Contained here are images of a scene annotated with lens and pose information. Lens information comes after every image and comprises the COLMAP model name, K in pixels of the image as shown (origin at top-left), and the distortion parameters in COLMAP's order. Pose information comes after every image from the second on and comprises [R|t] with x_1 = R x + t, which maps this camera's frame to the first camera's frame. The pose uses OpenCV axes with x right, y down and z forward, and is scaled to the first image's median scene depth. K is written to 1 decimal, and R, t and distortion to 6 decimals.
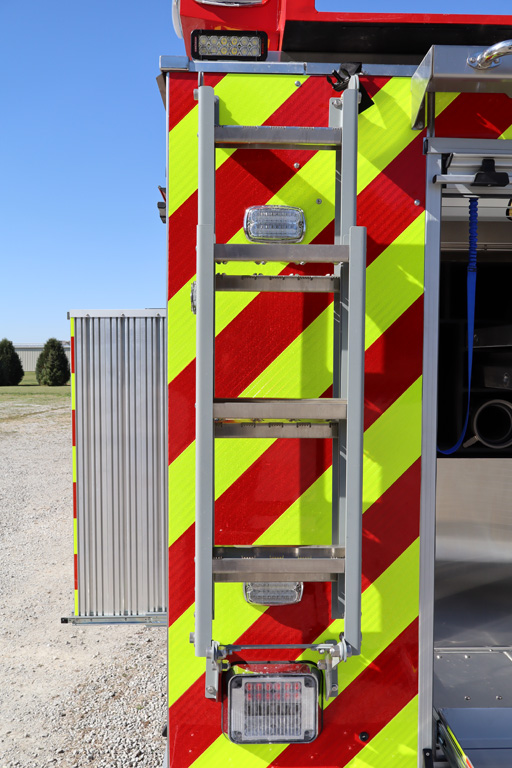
lens RADIAL K [[624.4, 0, 256.0], [0, 624.4, 384.0], [0, 0, 1]] dist [0.151817, 0.000441]
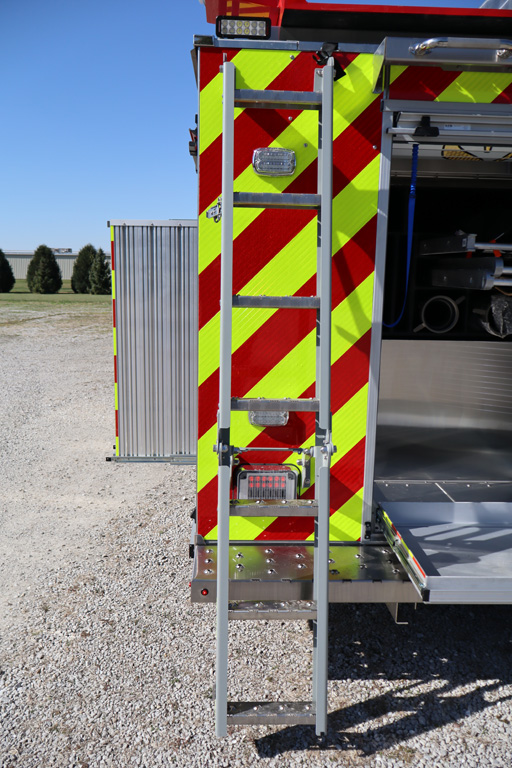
lens RADIAL K [[634.8, 0, 258.3], [0, 634.8, 366.1], [0, 0, 1]] dist [0.087453, -0.000363]
pose [[0.999728, 0.012526, 0.019665, -0.027198], [-0.014570, 0.994099, 0.107494, 0.047366], [-0.018203, -0.107751, 0.994011, -0.451292]]
